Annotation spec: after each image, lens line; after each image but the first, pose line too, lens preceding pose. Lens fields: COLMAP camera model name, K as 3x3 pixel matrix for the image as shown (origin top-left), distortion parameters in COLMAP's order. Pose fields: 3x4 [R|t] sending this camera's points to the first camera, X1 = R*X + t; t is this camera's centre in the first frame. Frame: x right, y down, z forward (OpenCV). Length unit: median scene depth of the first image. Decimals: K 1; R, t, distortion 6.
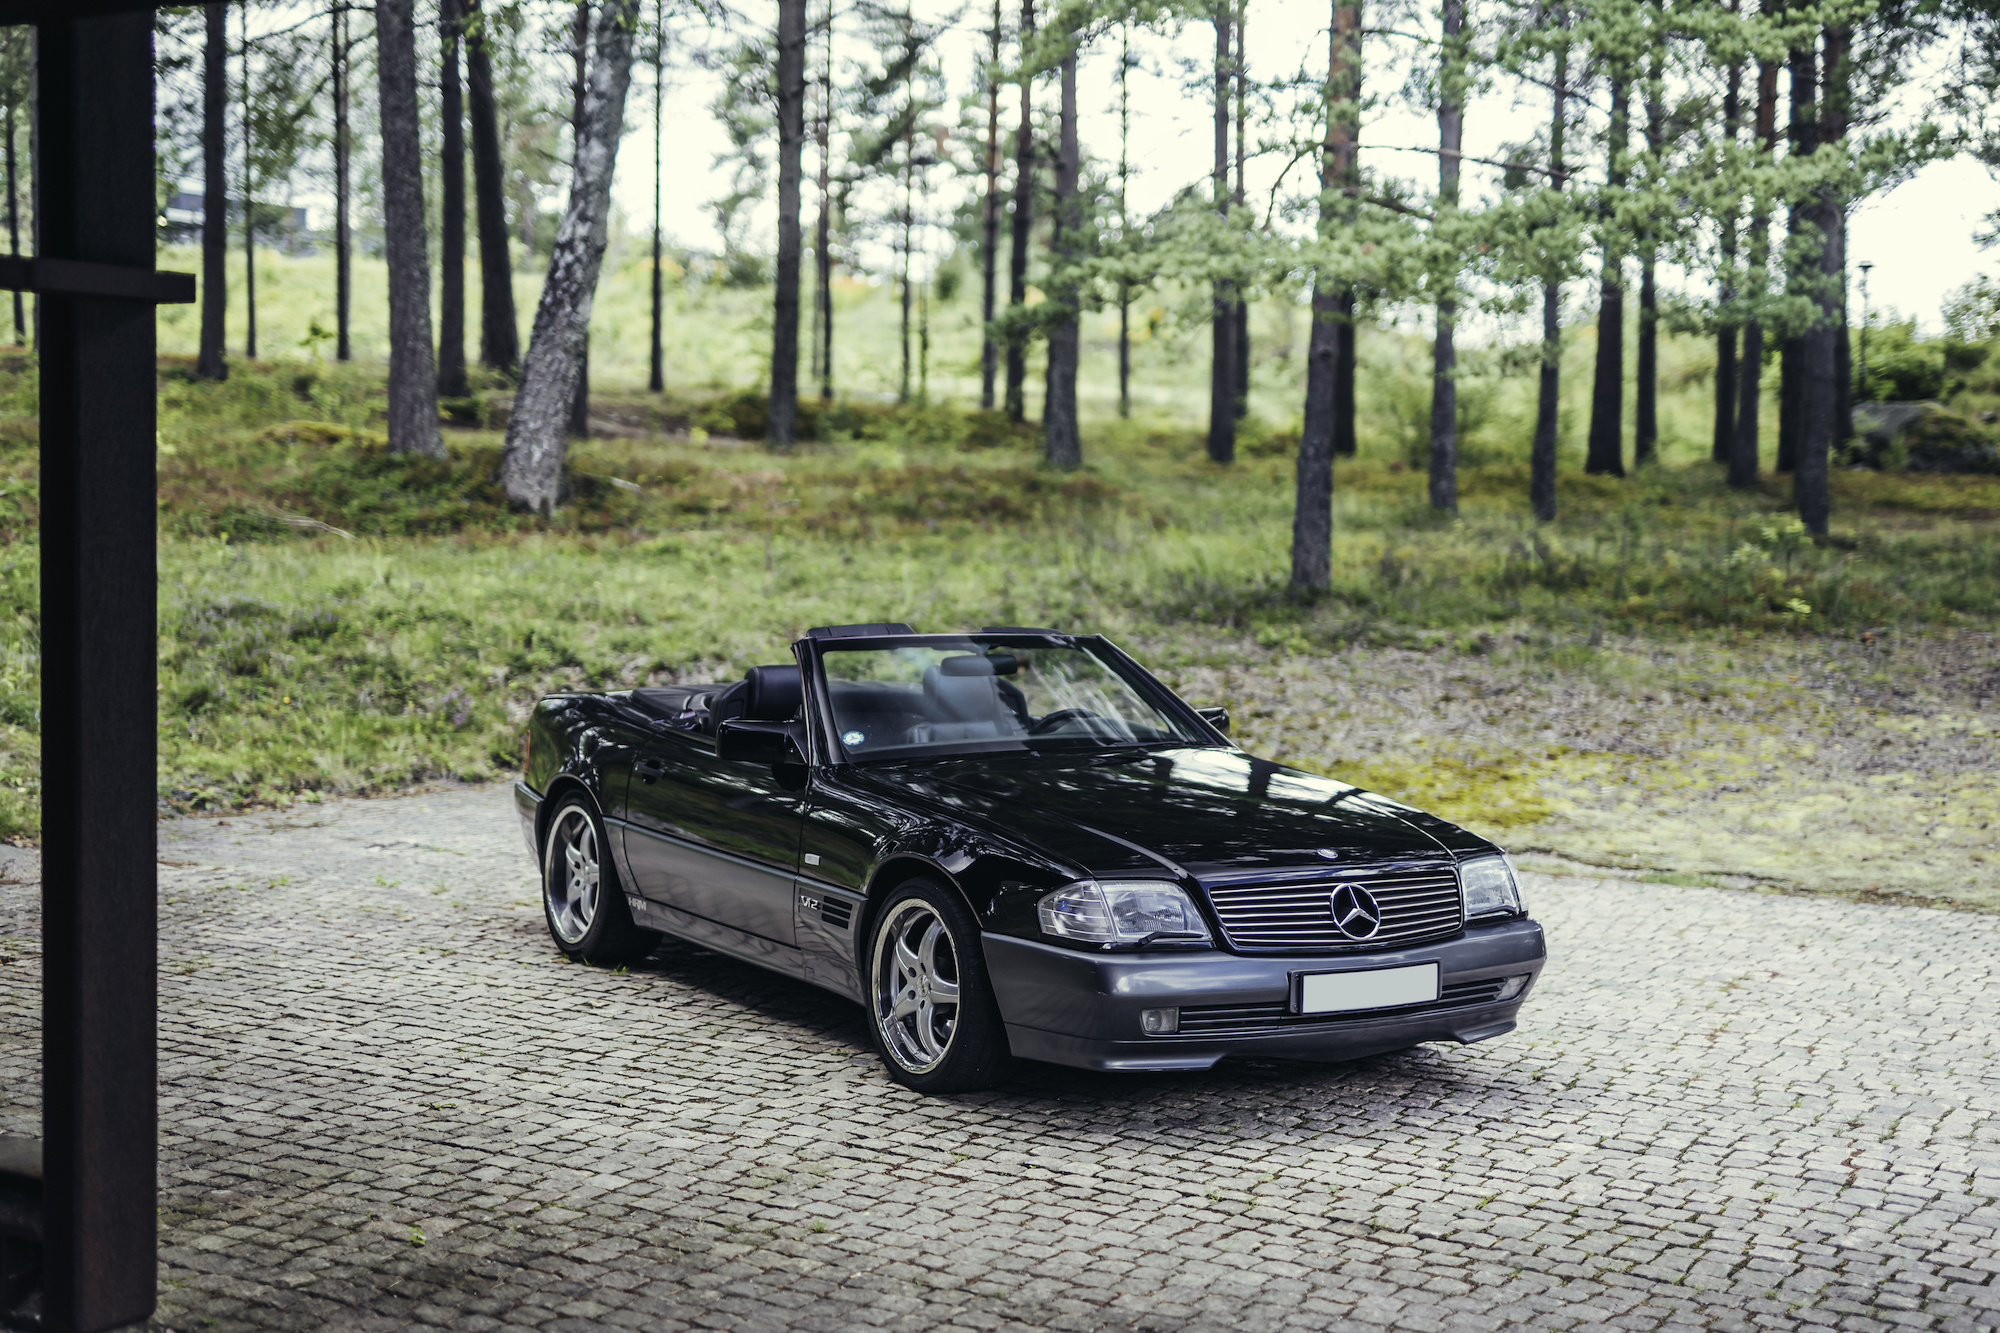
lens RADIAL K [[2778.8, 0, 1000.0], [0, 2778.8, 666.5], [0, 0, 1]] dist [0.011867, 0.007001]
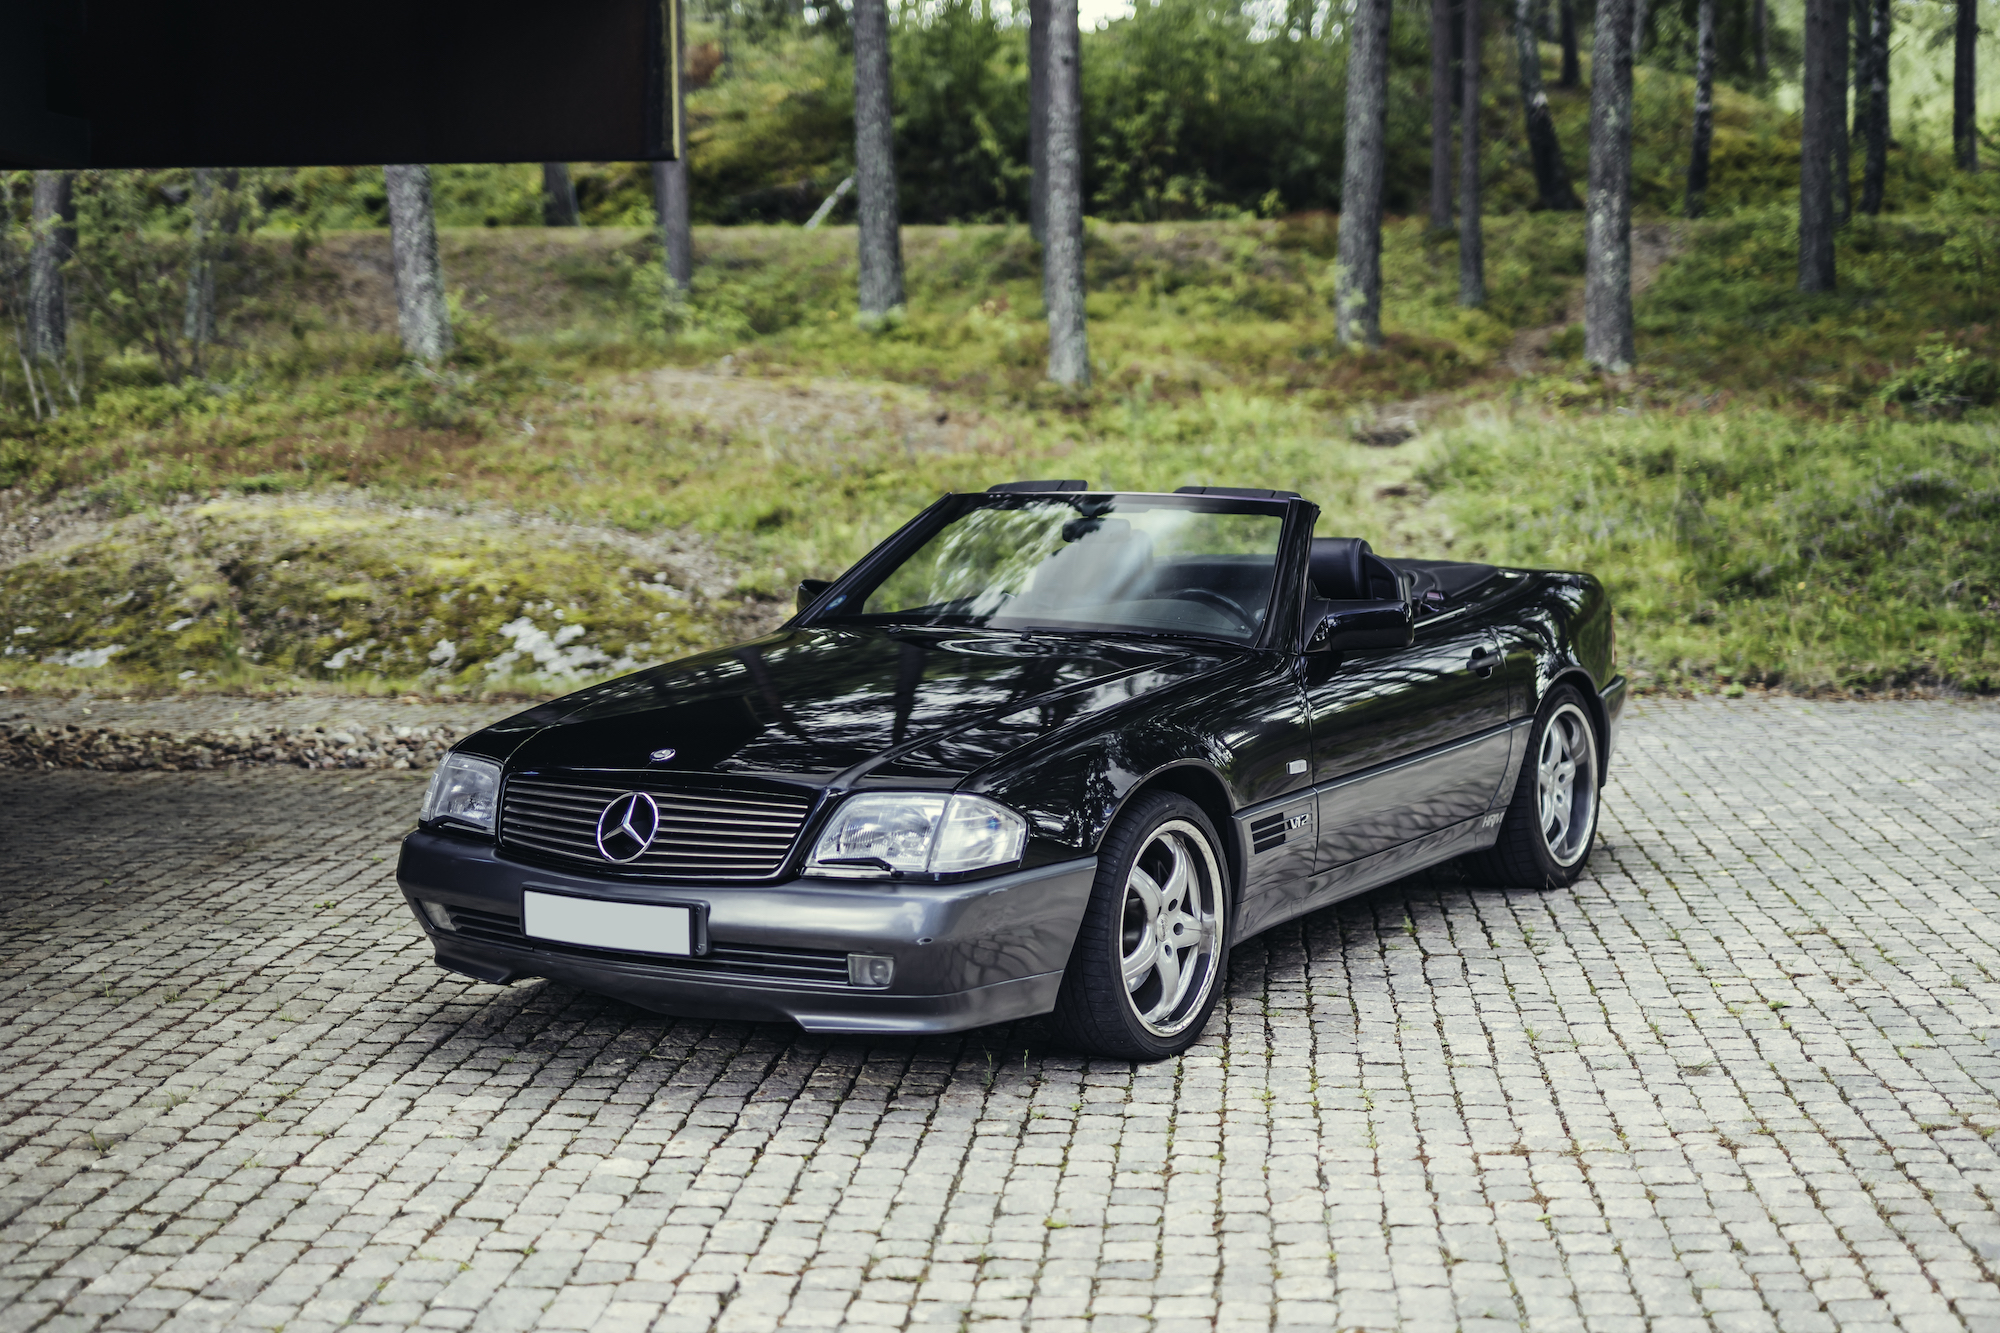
lens RADIAL K [[2778.8, 0, 1000.0], [0, 2778.8, 666.5], [0, 0, 1]] dist [0.011867, 0.007001]
pose [[0.452845, 0.063767, -0.889306, 0.392912], [-0.033220, 0.997953, 0.054642, -0.002060], [0.890970, 0.004798, 0.454036, 0.327464]]
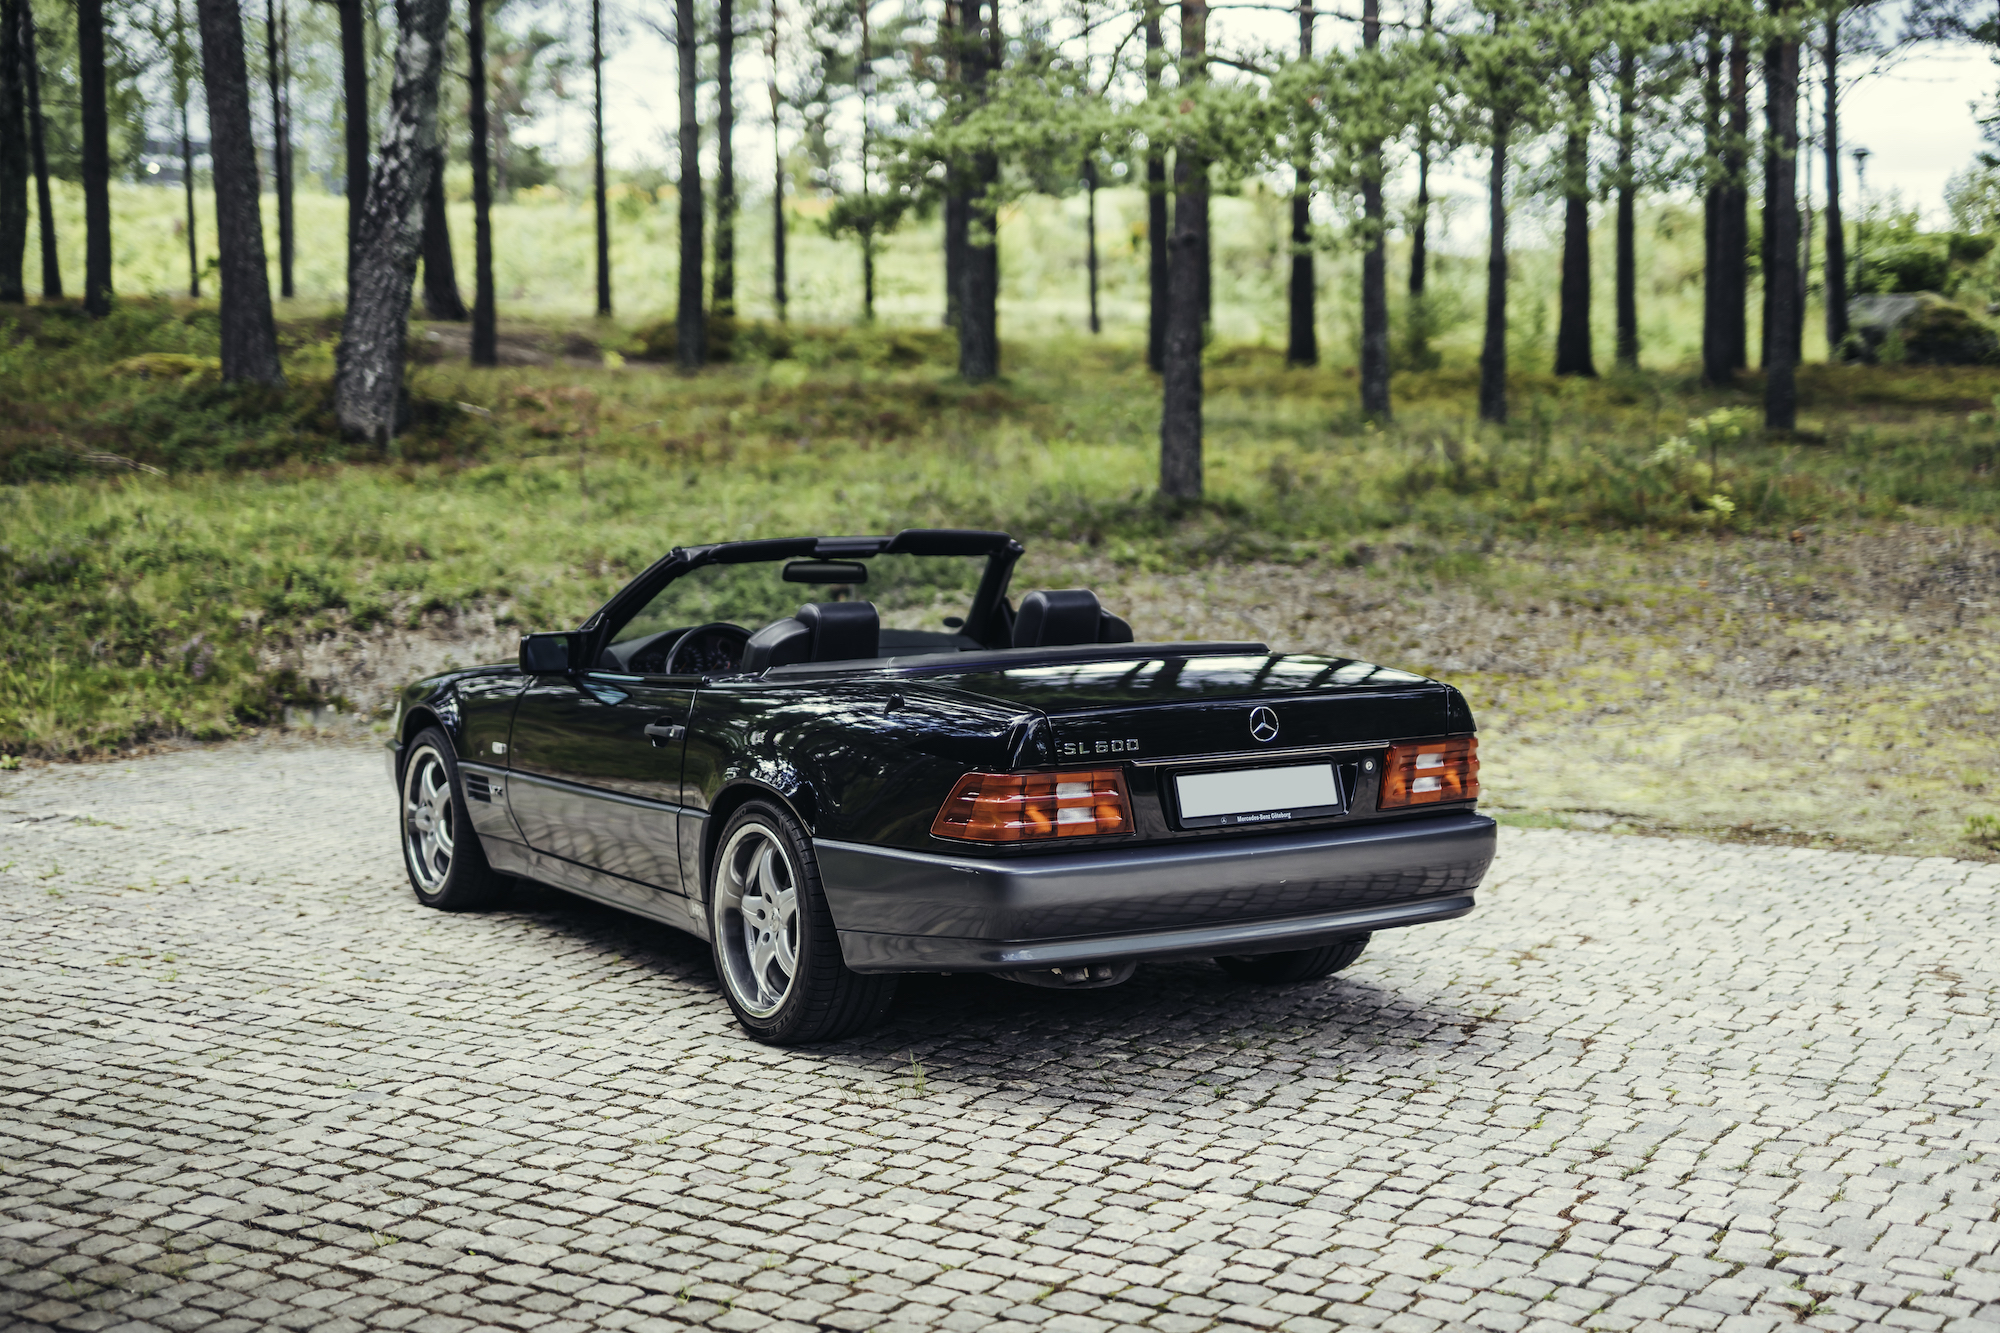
lens RADIAL K [[2778.8, 0, 1000.0], [0, 2778.8, 666.5], [0, 0, 1]] dist [0.011867, 0.007001]
pose [[0.999565, -0.027138, -0.011578, 0.069472], [0.027426, 0.999299, 0.025480, 0.002013], [0.010878, -0.025786, 0.999608, 0.102385]]
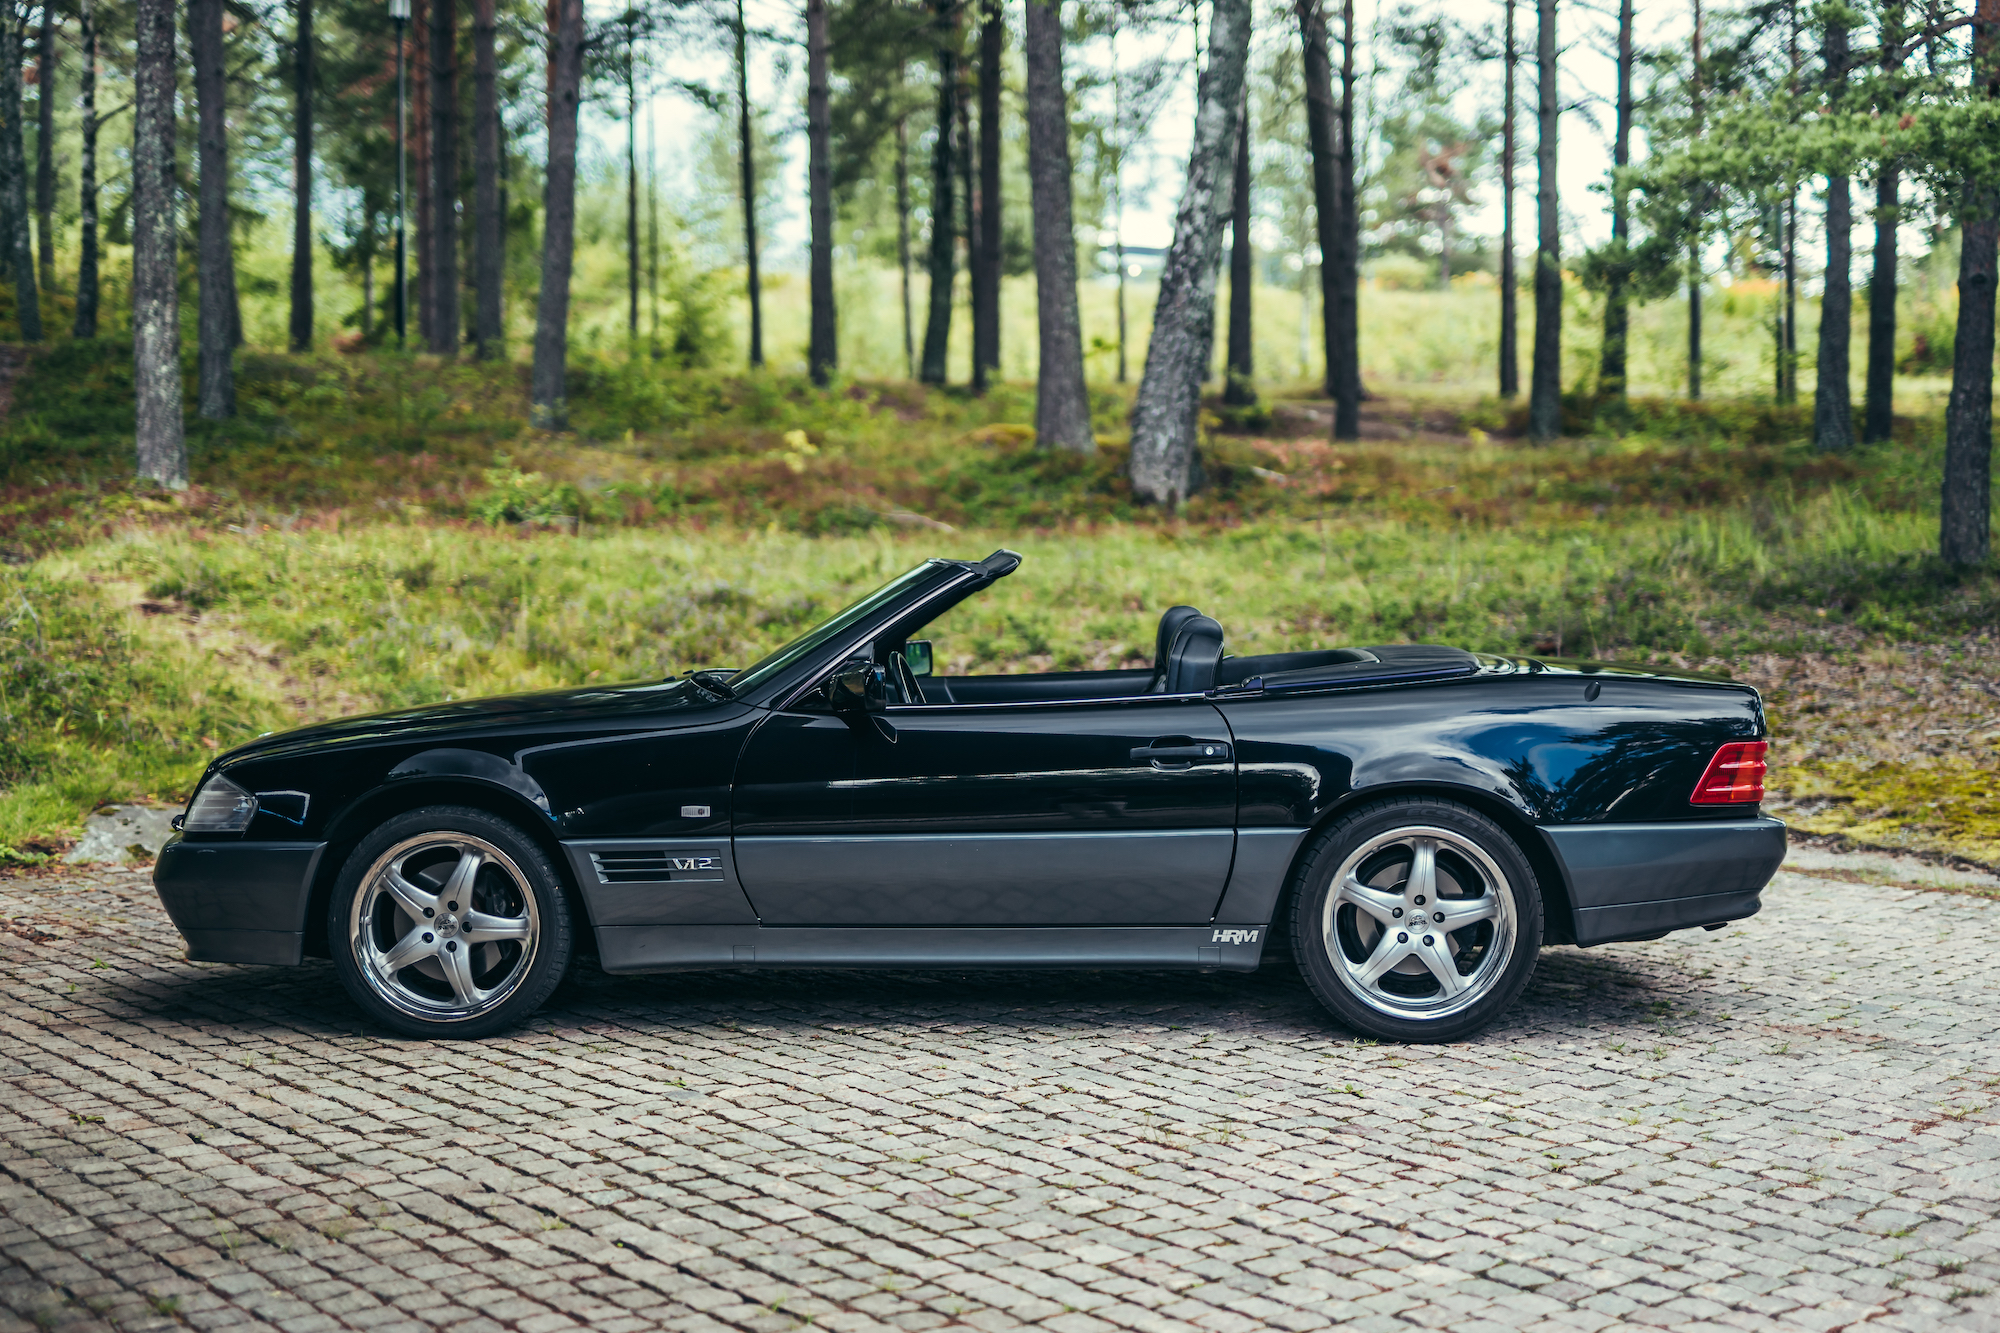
lens RADIAL K [[2778.8, 0, 1000.0], [0, 2778.8, 666.5], [0, 0, 1]] dist [0.011867, 0.007001]
pose [[0.936785, -0.001350, -0.349904, 0.149404], [-0.003255, 0.999916, -0.012573, 0.015160], [0.349891, 0.012917, 0.936701, 0.143568]]
